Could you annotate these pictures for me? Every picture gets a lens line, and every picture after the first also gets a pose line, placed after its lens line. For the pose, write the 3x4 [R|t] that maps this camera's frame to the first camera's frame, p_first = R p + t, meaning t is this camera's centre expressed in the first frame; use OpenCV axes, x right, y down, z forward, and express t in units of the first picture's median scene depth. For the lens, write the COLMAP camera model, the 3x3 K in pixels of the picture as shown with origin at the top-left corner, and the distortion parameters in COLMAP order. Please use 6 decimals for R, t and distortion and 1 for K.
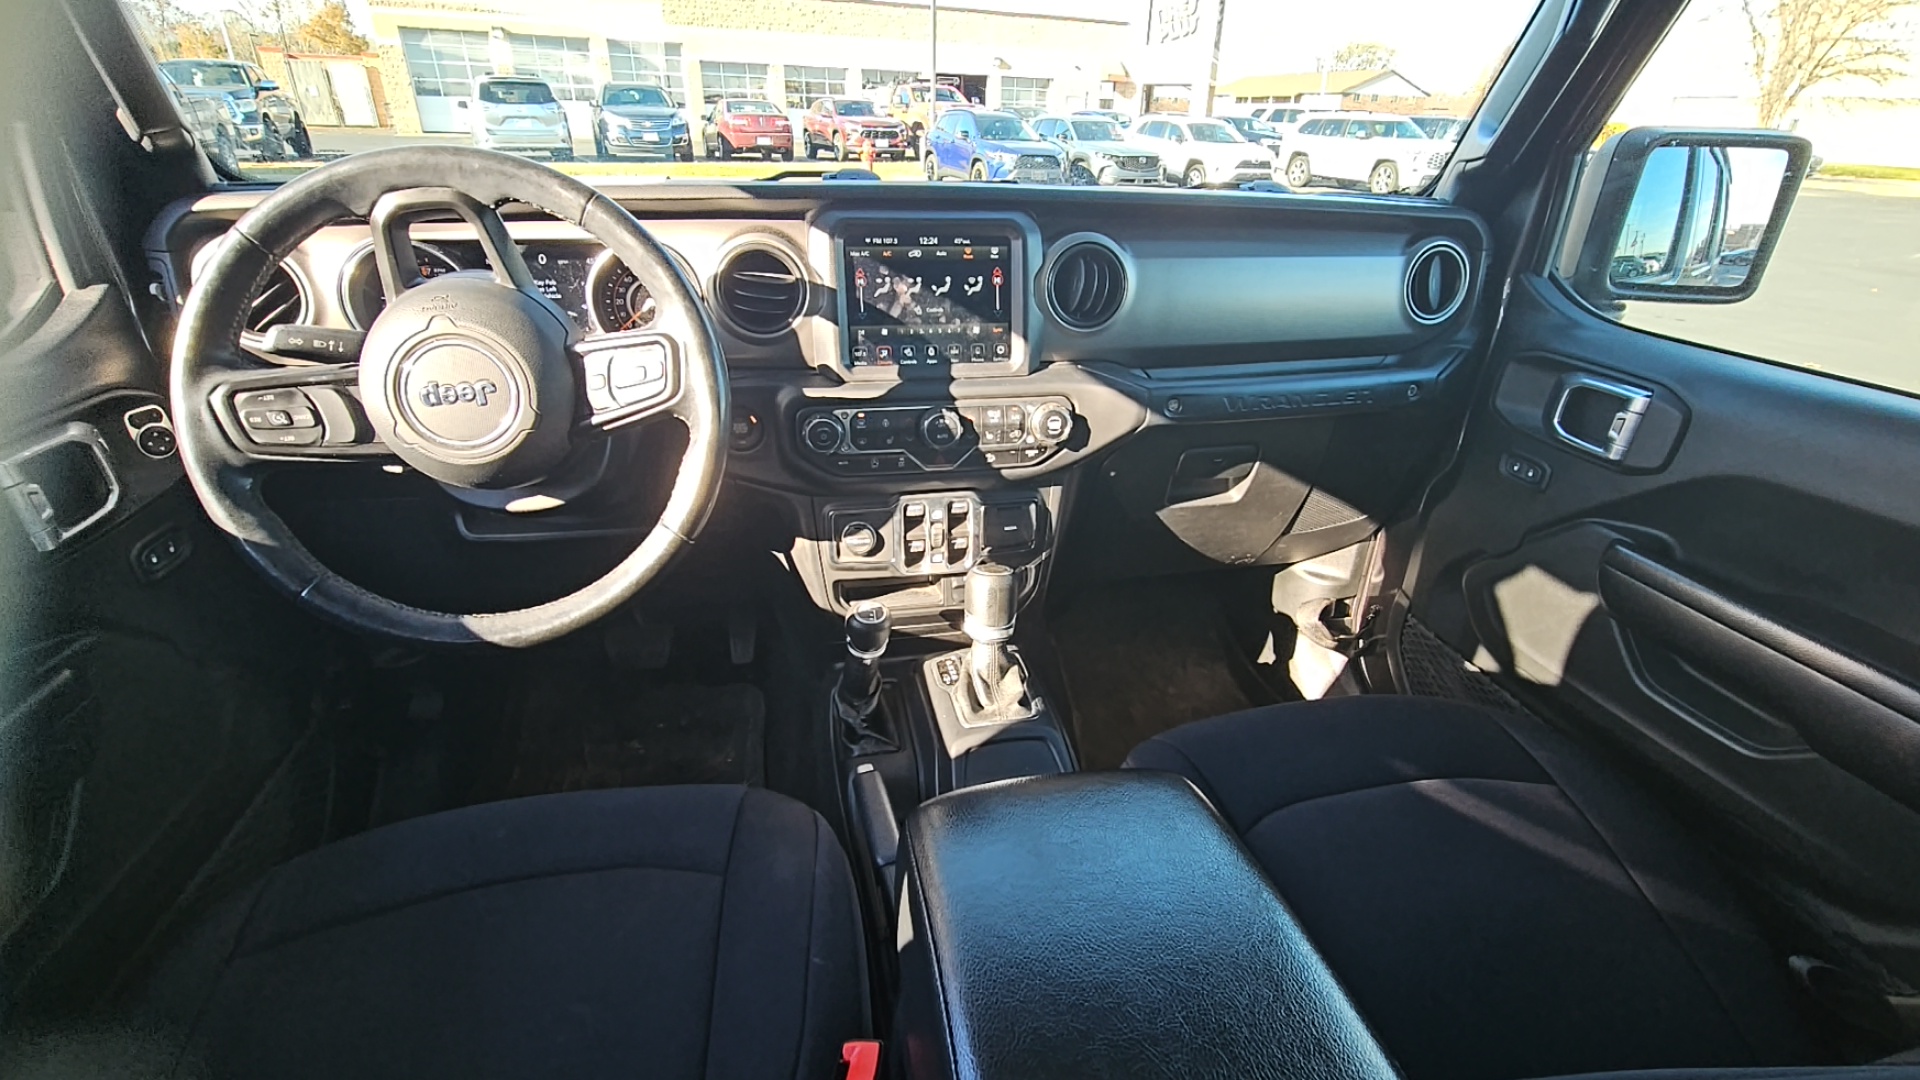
lens RADIAL K [[859.2, 0, 963.3], [0, 859.2, 537.6], [0, 0, 1]] dist [0.008535, -0.002816]
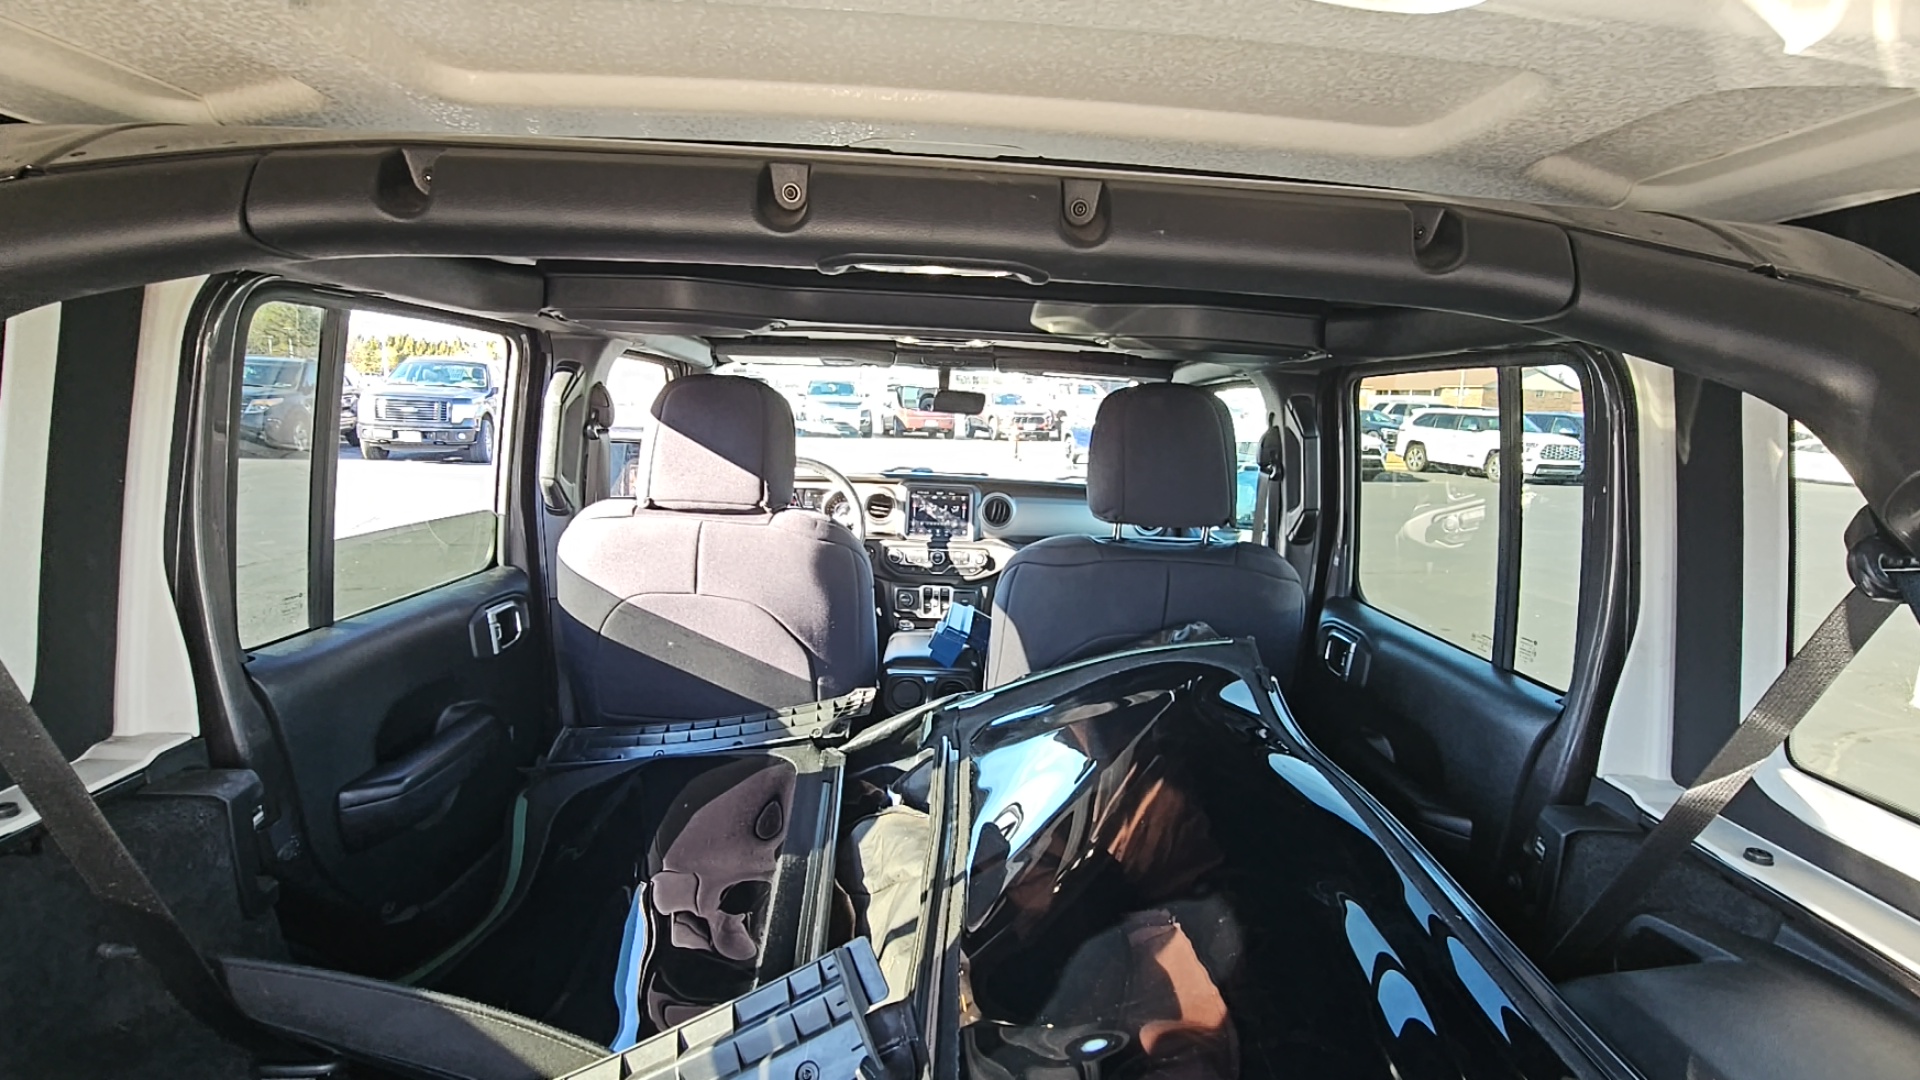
lens RADIAL K [[859.2, 0, 980.4], [0, 859.2, 534.1], [0, 0, 1]] dist [0.008535, -0.002816]
pose [[0.987720, 0.038341, -0.151457, 0.470498], [-0.081534, 0.953438, -0.290360, 0.530595], [0.133272, 0.299143, 0.944856, -1.441816]]
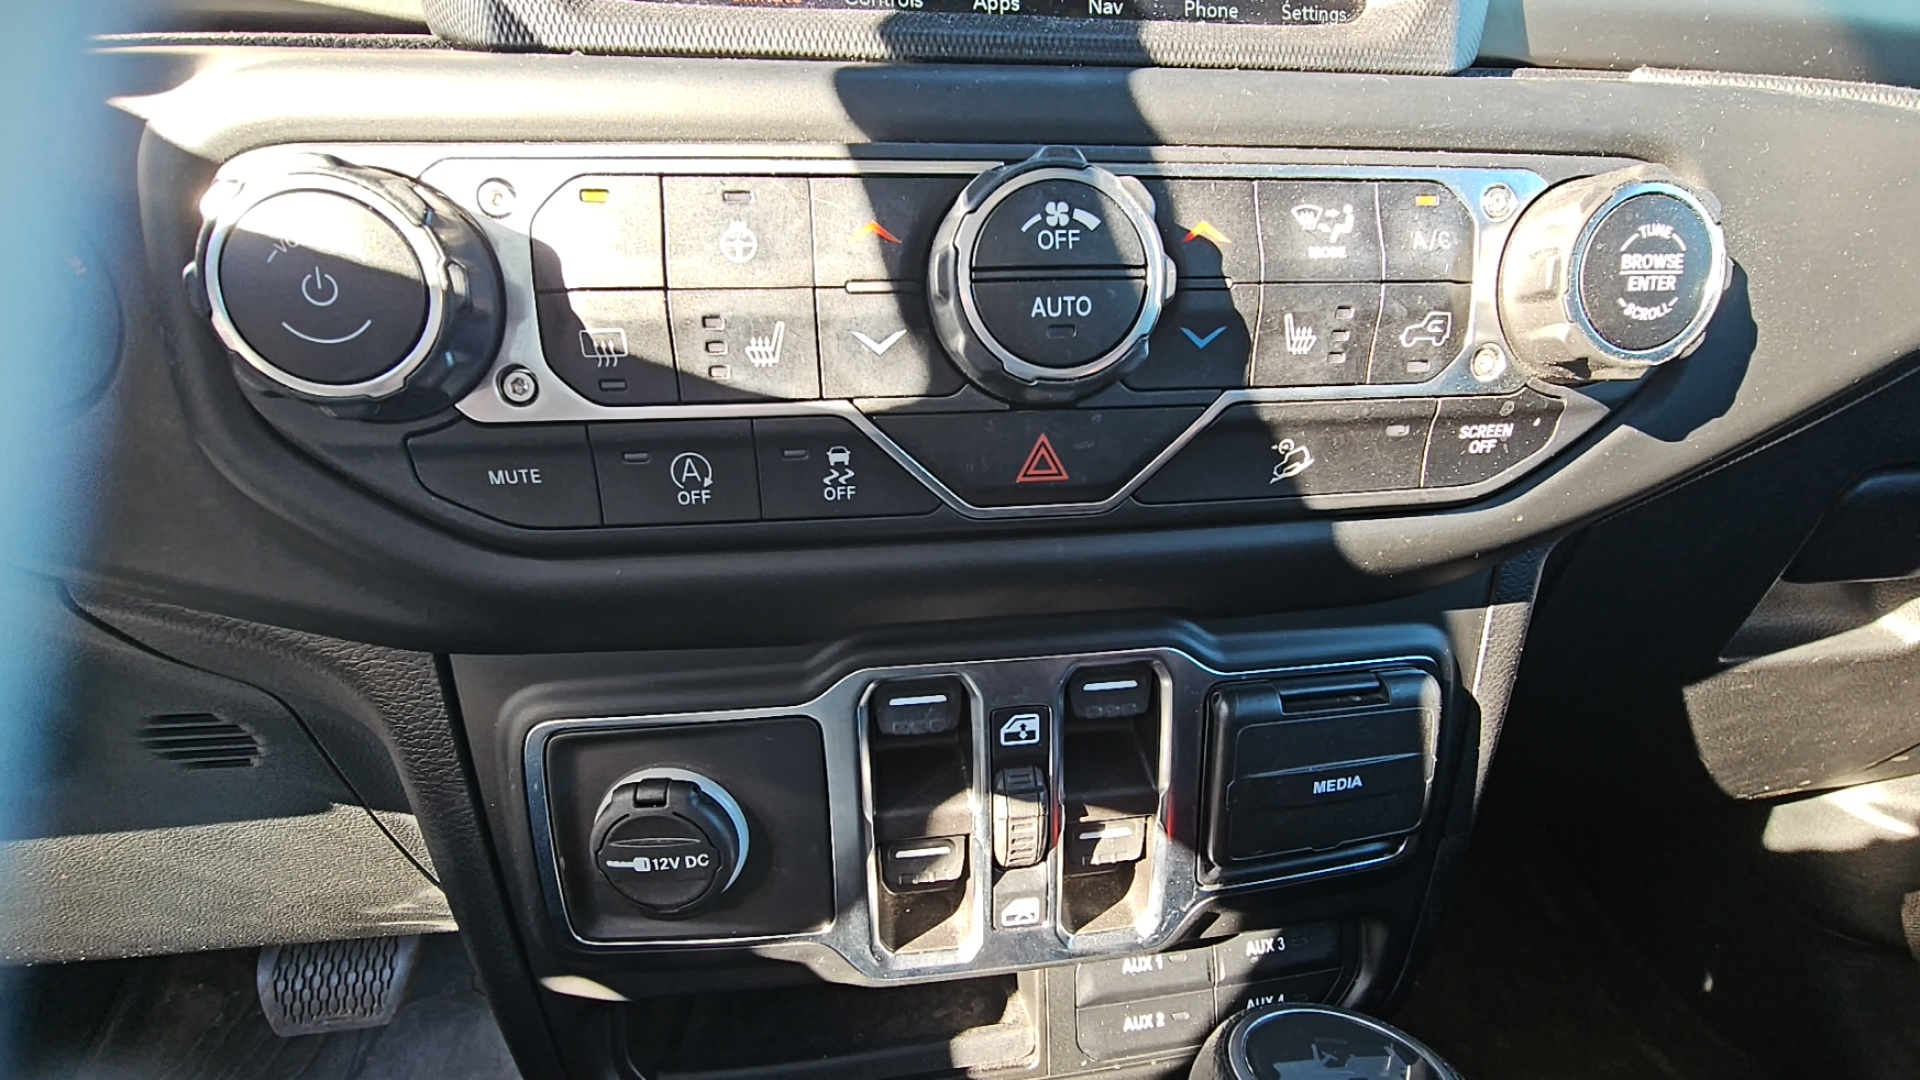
lens RADIAL K [[859.2, 0, 952.8], [0, 859.2, 541.0], [0, 0, 1]] dist [0.008535, -0.002816]
pose [[0.997464, -0.013191, -0.069940, -0.031285], [0.002863, 0.989318, -0.145747, -0.042243], [0.071116, 0.145177, 0.986847, 0.751736]]
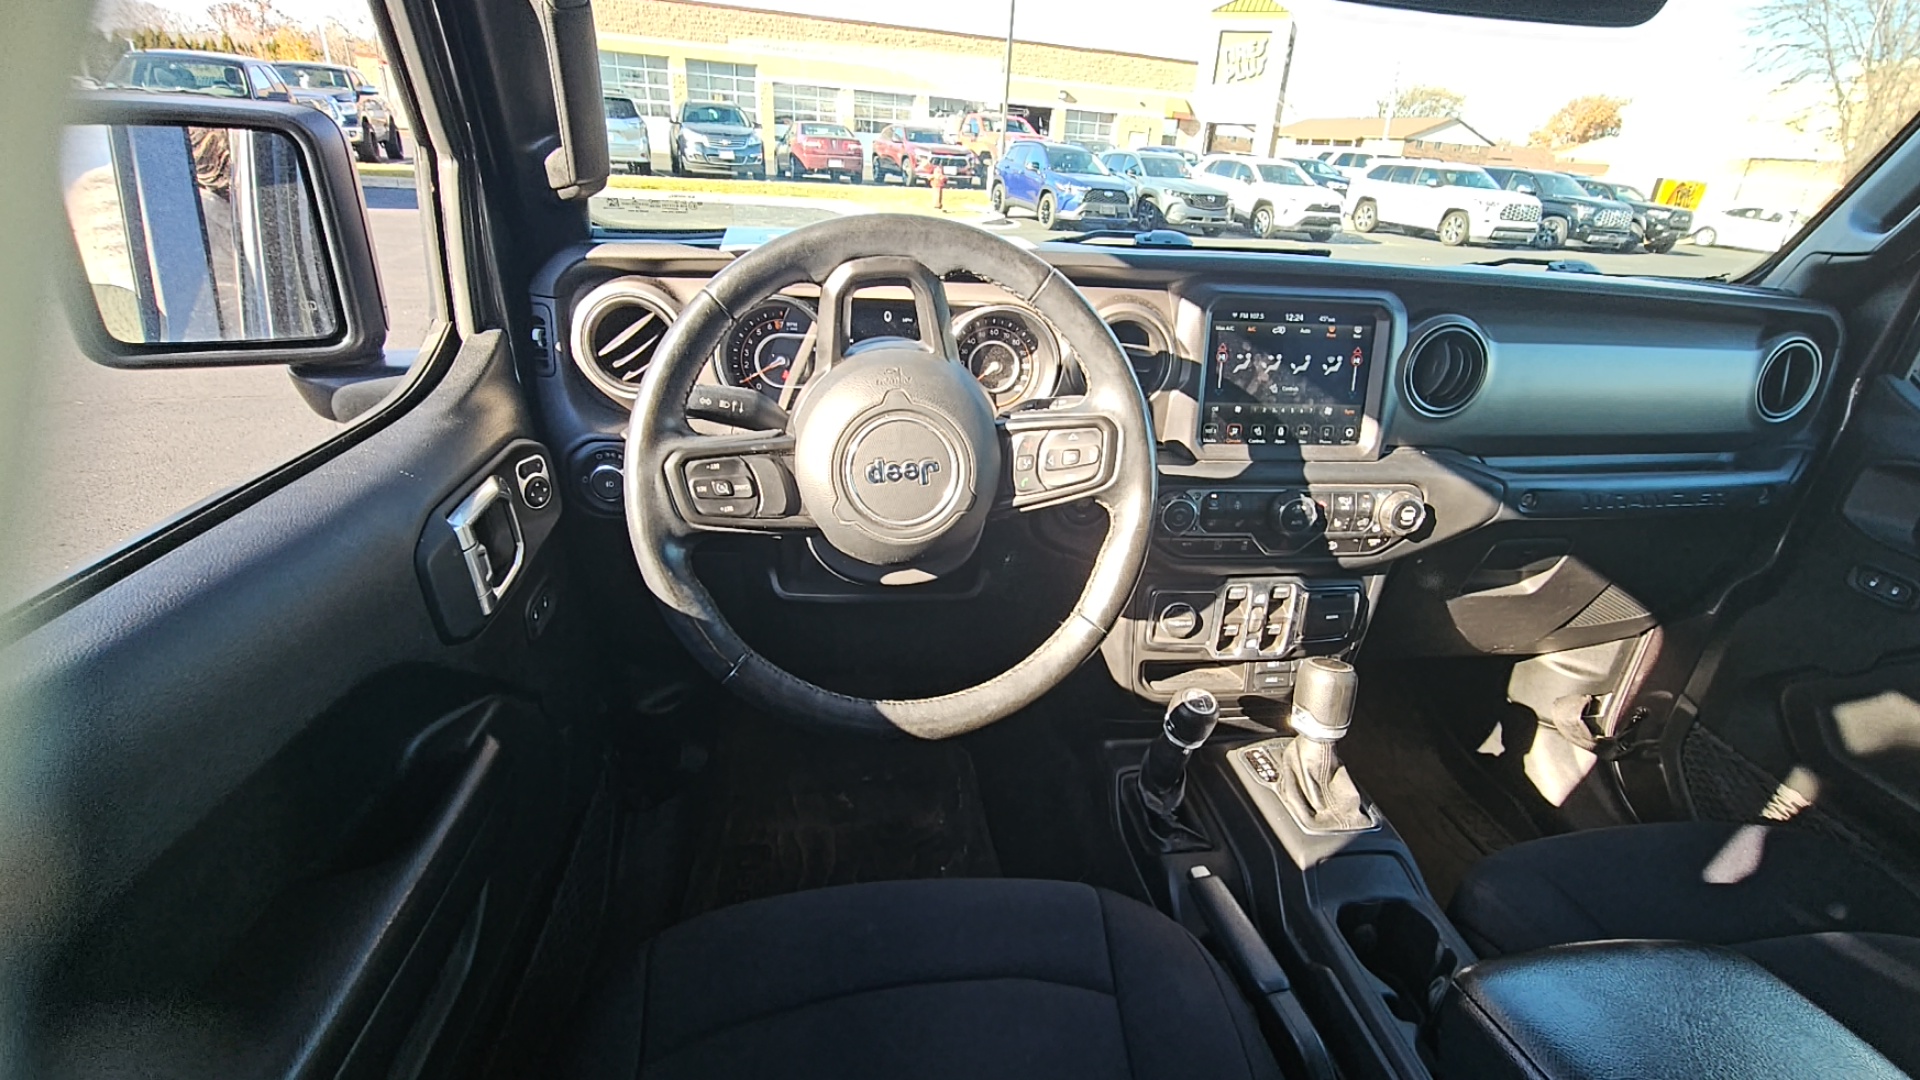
lens RADIAL K [[859.2, 0, 965.7], [0, 859.2, 541.9], [0, 0, 1]] dist [0.008535, -0.002816]
pose [[0.997611, 0.059408, -0.035268, -0.317750], [-0.060192, 0.997953, -0.021602, -0.048737], [0.033913, 0.023674, 0.999144, 0.037473]]
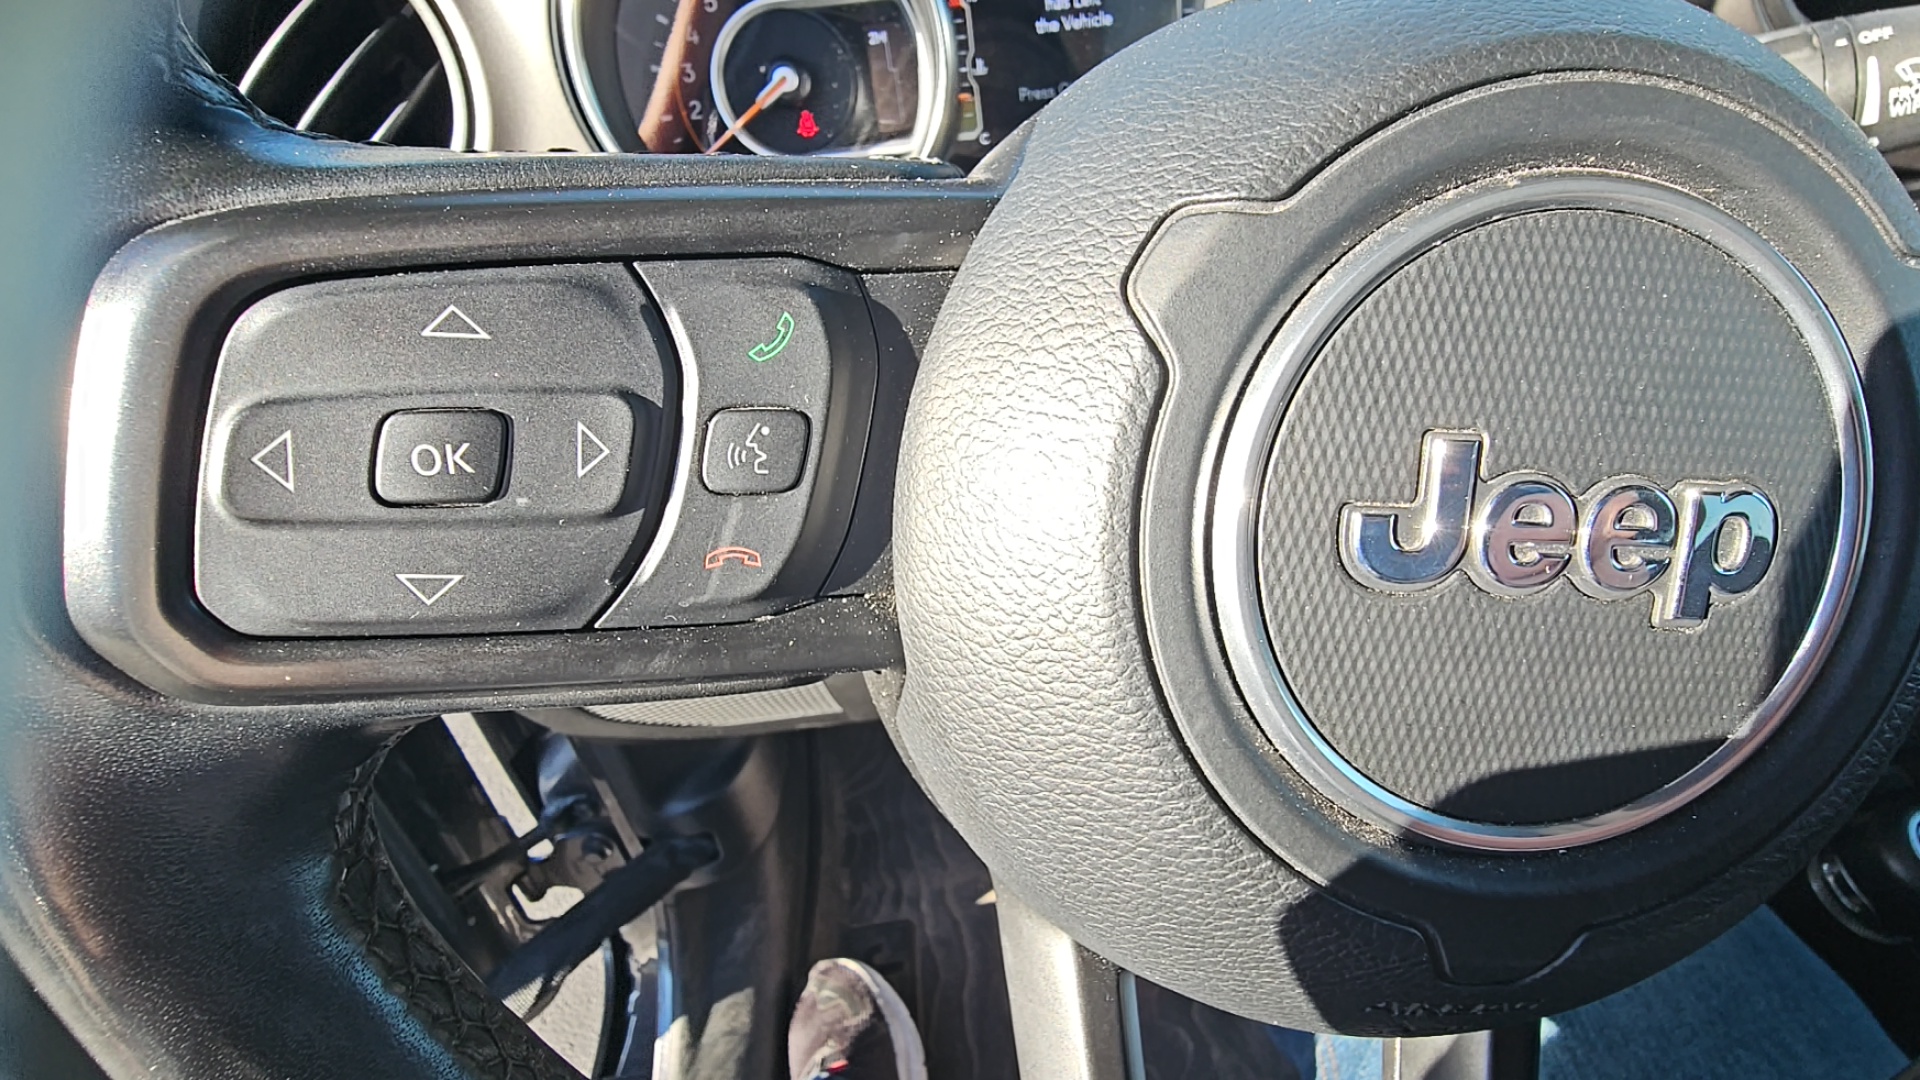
lens RADIAL K [[859.2, 0, 967.9], [0, 859.2, 546.1], [0, 0, 1]] dist [0.008535, -0.002816]
pose [[0.990638, -0.034817, -0.132001, -0.443794], [0.060094, 0.979425, 0.192656, -0.130110], [0.122577, -0.198784, 0.972347, 0.559823]]
